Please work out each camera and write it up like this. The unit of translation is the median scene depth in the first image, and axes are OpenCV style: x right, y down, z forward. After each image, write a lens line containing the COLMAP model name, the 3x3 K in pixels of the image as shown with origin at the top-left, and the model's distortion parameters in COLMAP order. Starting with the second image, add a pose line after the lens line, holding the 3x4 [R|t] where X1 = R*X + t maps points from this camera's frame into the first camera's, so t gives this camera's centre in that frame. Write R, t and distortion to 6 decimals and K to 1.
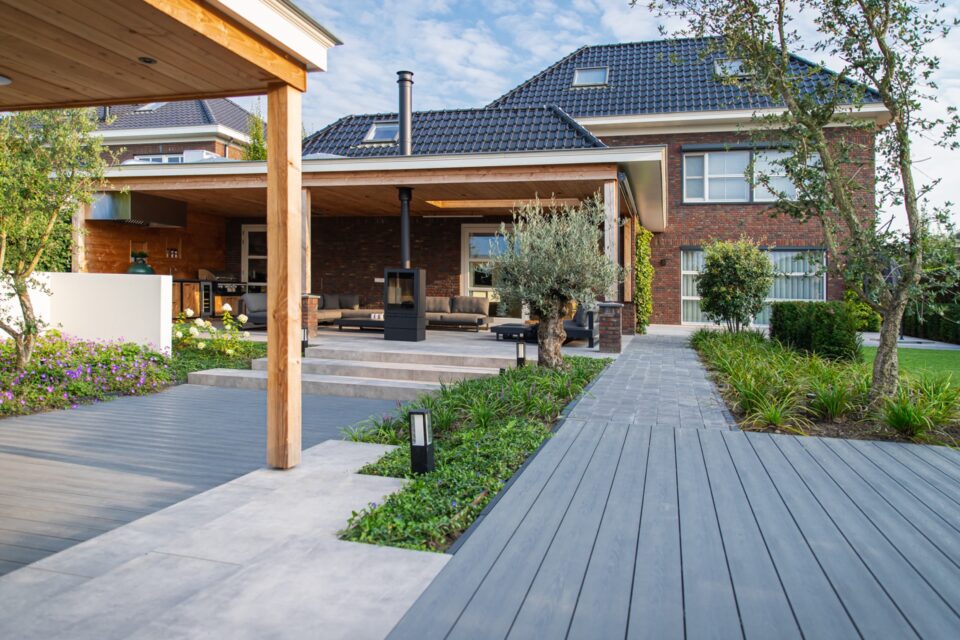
lens RADIAL K [[646.1, 0, 476.5], [0, 646.1, 284.4], [0, 0, 1]] dist [-0.002127, -0.001099]
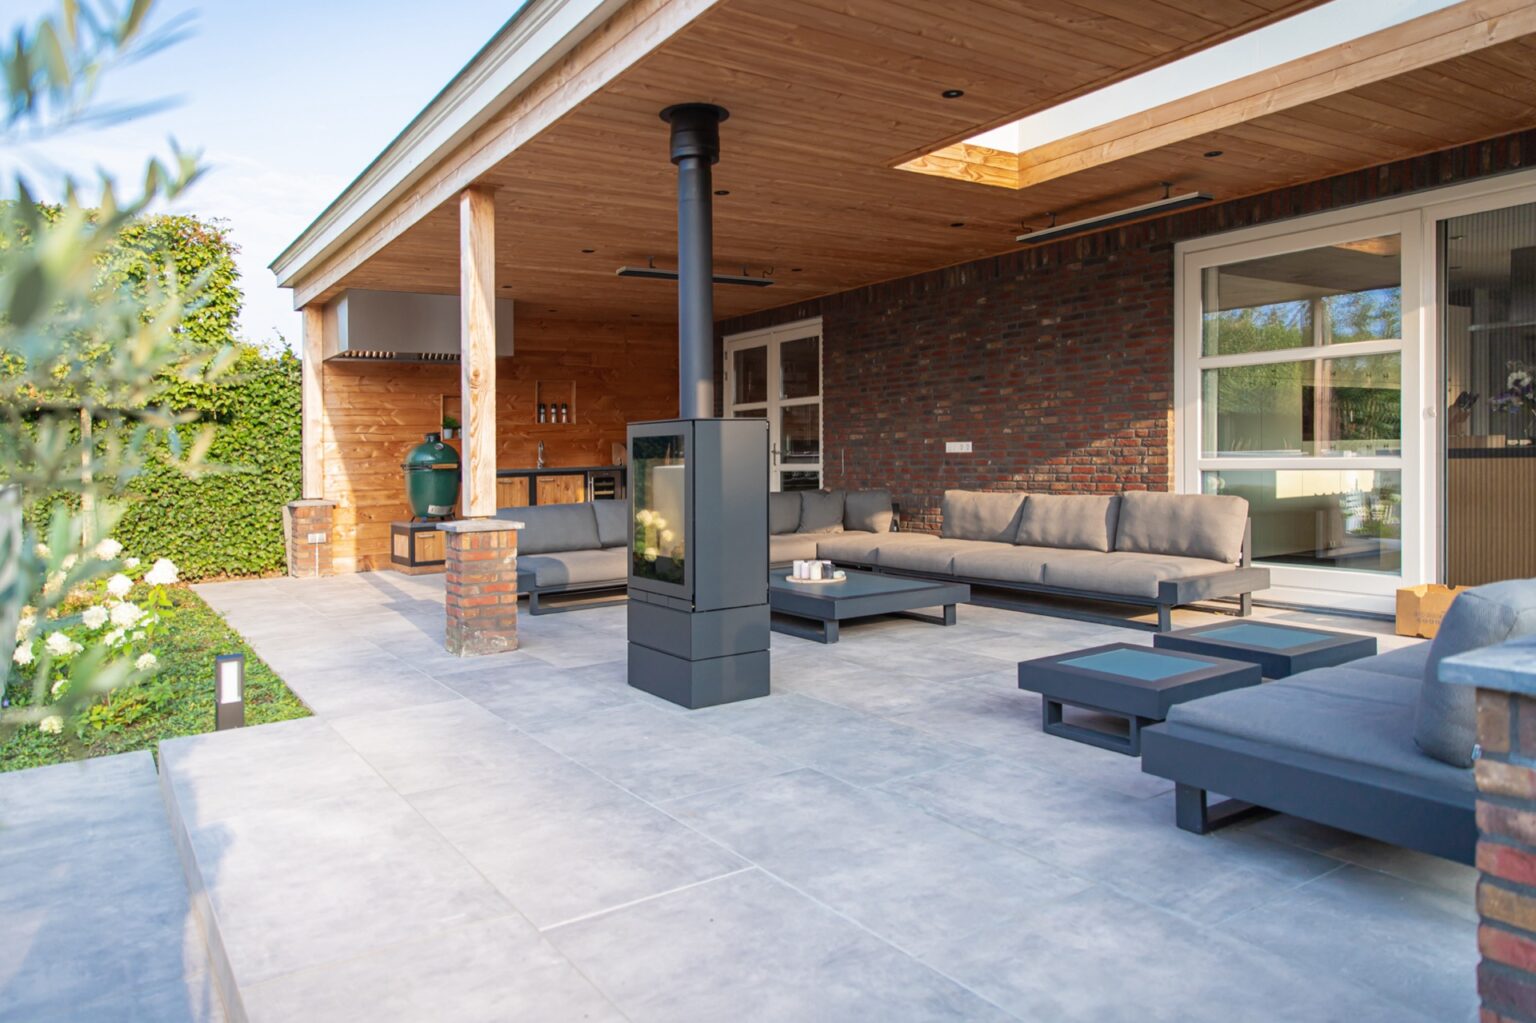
lens RADIAL K [[1033.7, 0, 762.3], [0, 1033.7, 454.5], [0, 0, 1]] dist [-0.002127, -0.001099]
pose [[0.765899, -0.047023, -0.641239, 0.133554], [0.054087, 0.998499, -0.008619, -0.003443], [0.640682, -0.028082, 0.767292, 0.520045]]
